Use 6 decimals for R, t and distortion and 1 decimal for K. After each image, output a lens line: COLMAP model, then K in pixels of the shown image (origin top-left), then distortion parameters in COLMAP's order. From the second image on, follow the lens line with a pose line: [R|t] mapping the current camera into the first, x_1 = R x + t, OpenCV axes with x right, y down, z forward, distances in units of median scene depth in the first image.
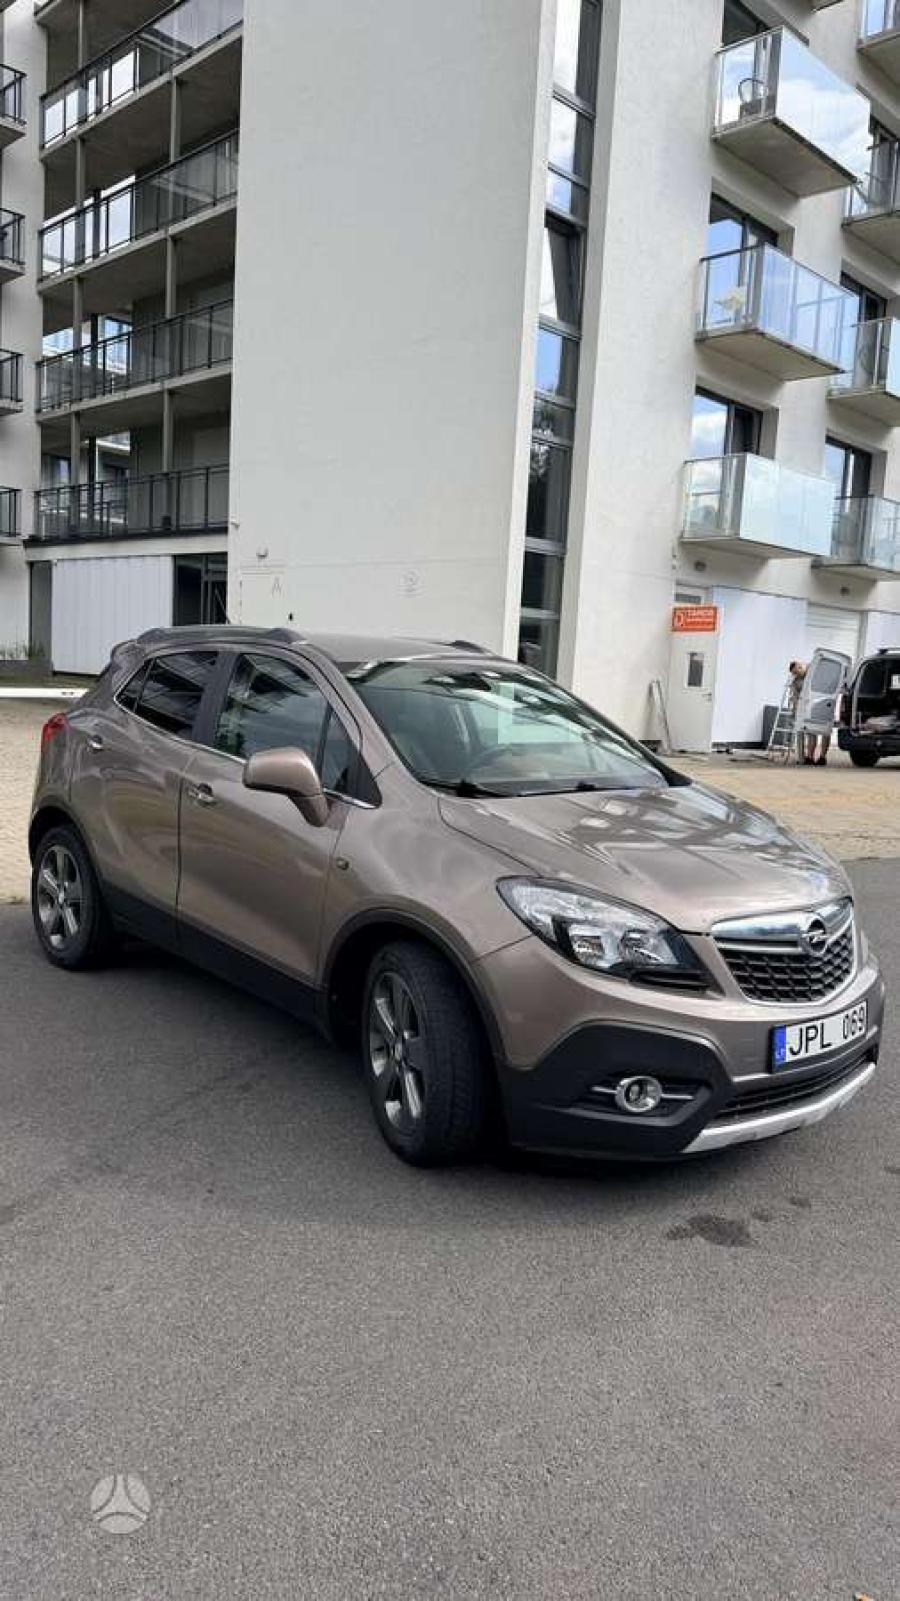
lens RADIAL K [[1118.6, 0, 447.5], [0, 1118.6, 800.7], [0, 0, 1]] dist [0.076100, -0.114243]
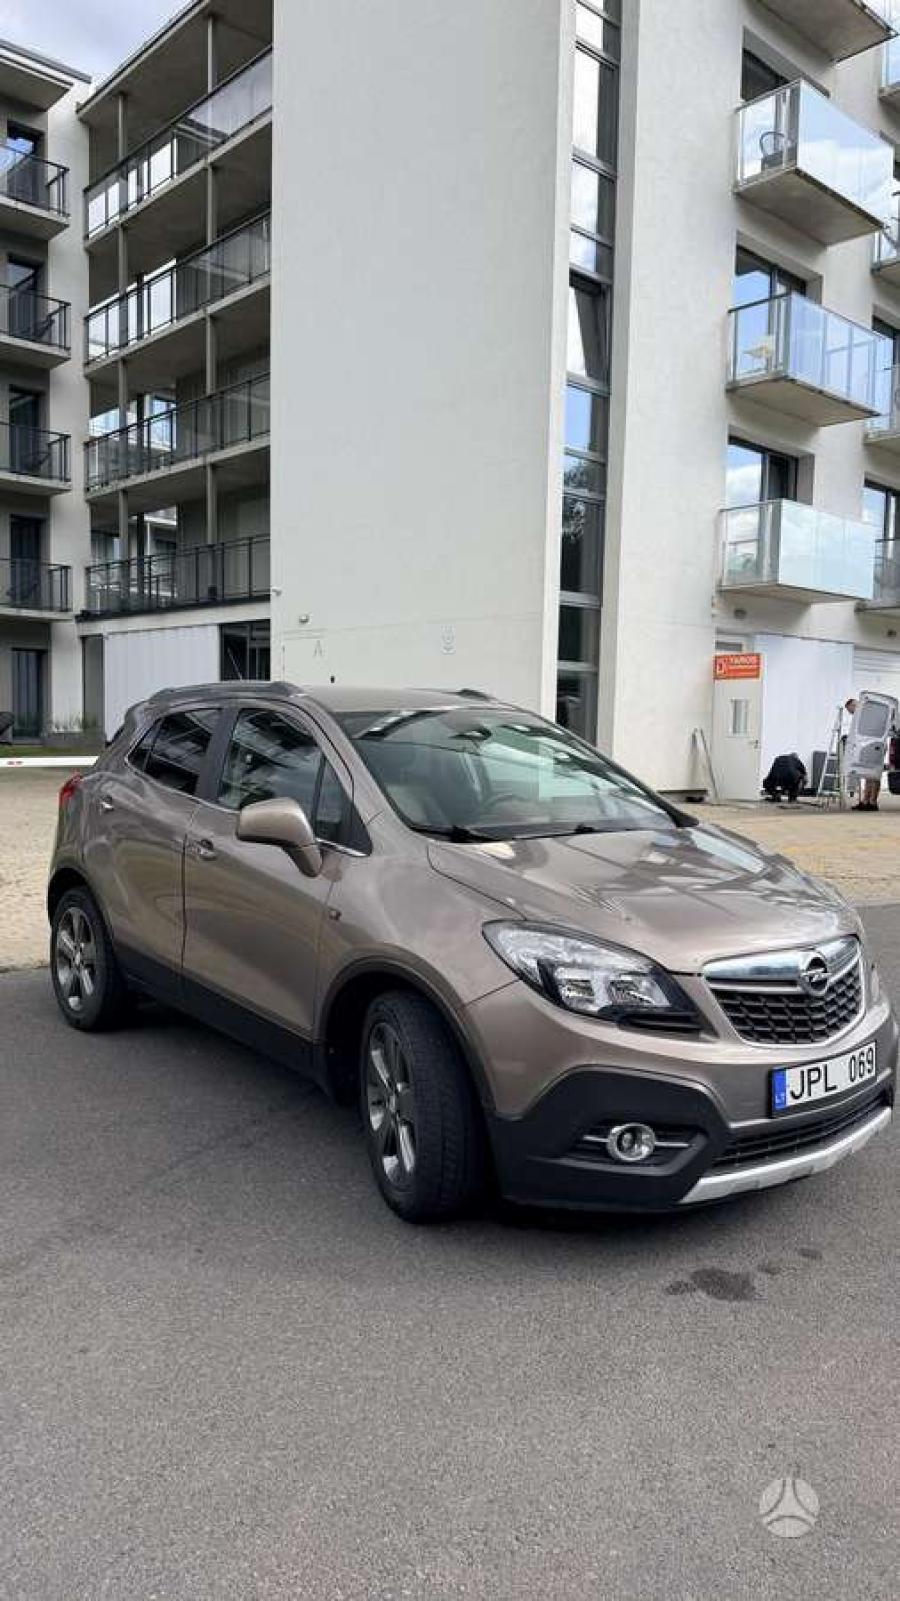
lens RADIAL K [[1117.3, 0, 456.1], [0, 1117.3, 819.1], [0, 0, 1]] dist [0.090895, -0.153404]
pose [[0.998567, -0.030485, -0.043995, 0.013520], [0.028850, 0.998887, -0.037328, 0.002905], [0.045084, 0.036005, 0.998334, 0.003330]]
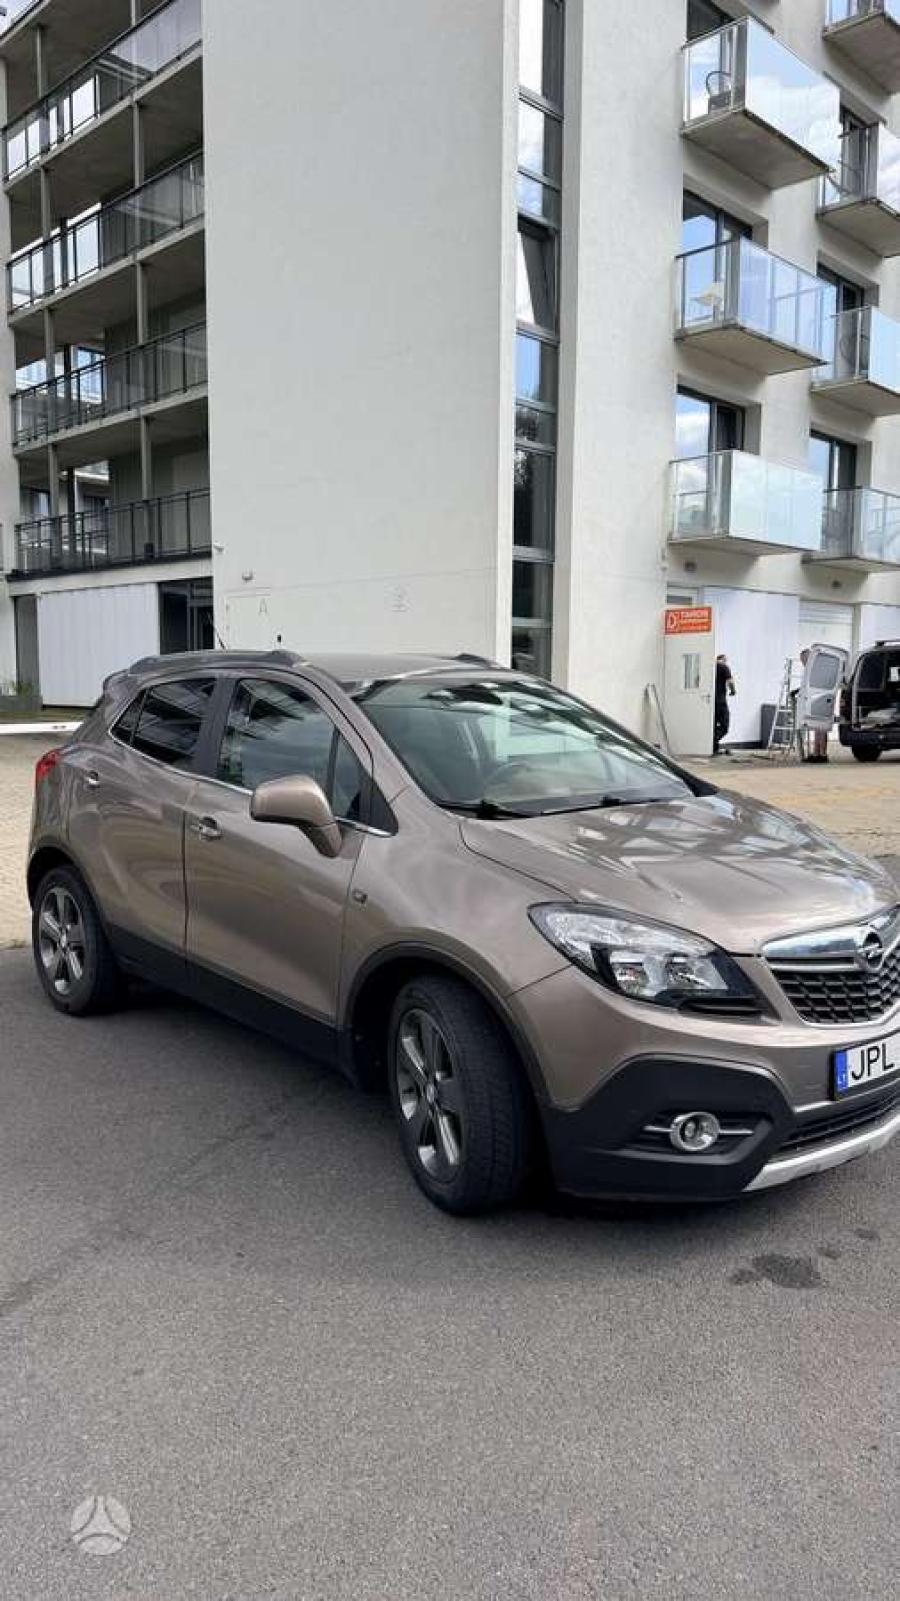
lens RADIAL K [[1117.7, 0, 437.9], [0, 1117.7, 815.1], [0, 0, 1]] dist [0.068901, -0.103746]
pose [[0.998796, -0.048943, -0.003243, -0.005026], [0.048945, 0.998801, 0.000552, -0.002122], [0.003212, -0.000710, 0.999995, 0.013209]]
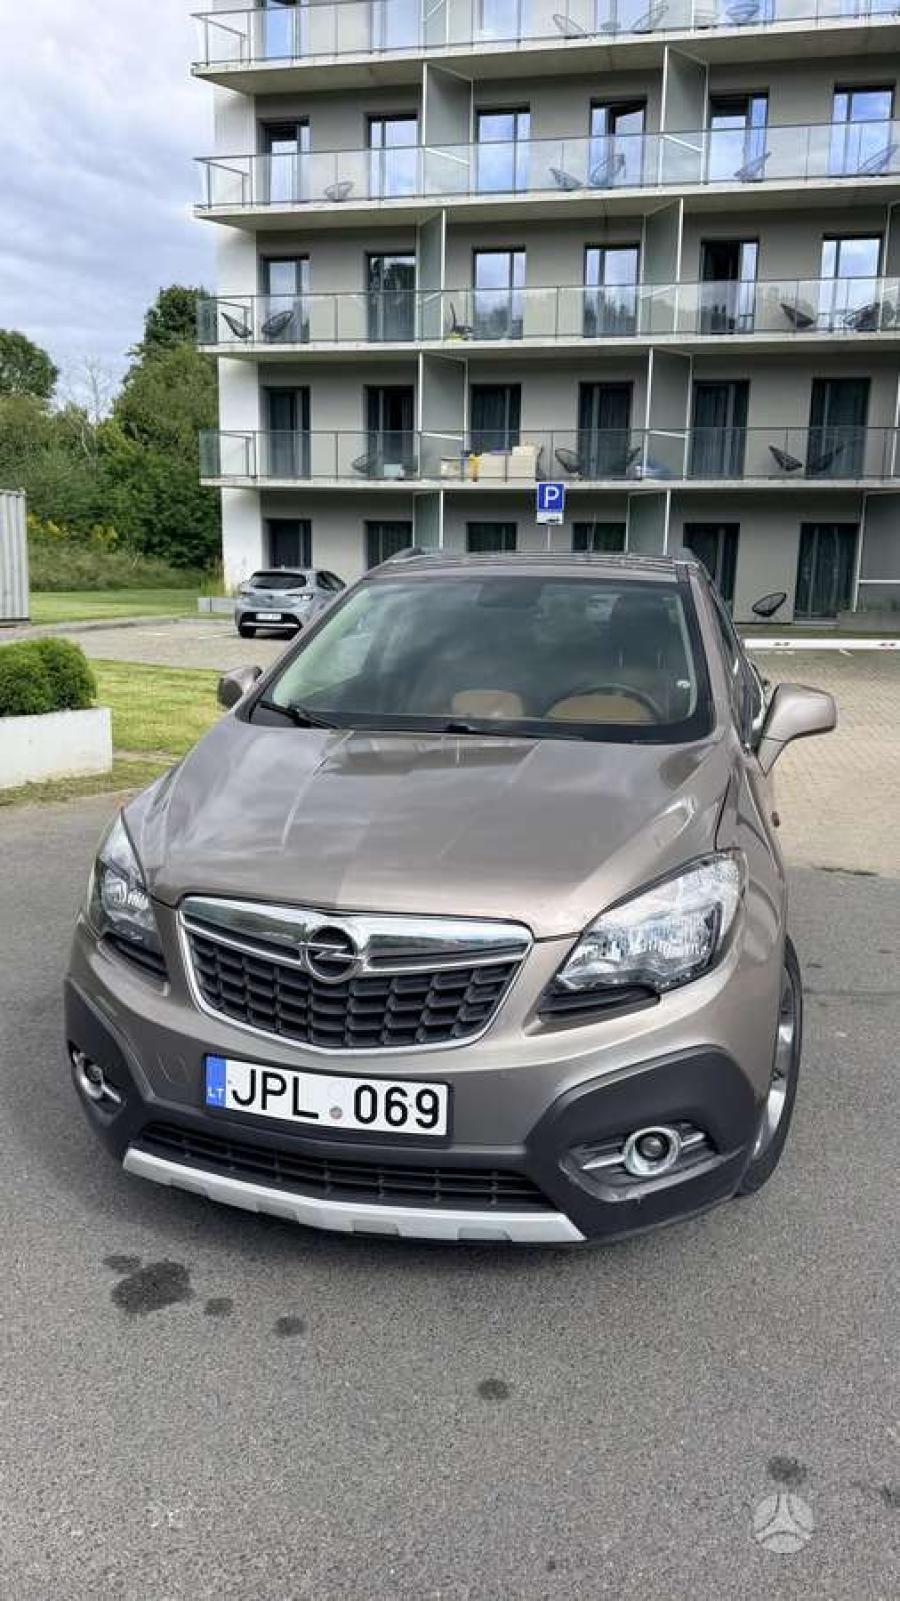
lens RADIAL K [[1122.4, 0, 472.3], [0, 1122.4, 793.6], [0, 0, 1]] dist [0.096113, -0.158343]
pose [[0.558797, 0.107368, -0.822325, 0.189651], [-0.090099, 0.993574, 0.068502, -0.005353], [0.824396, 0.035812, 0.564880, 0.143525]]
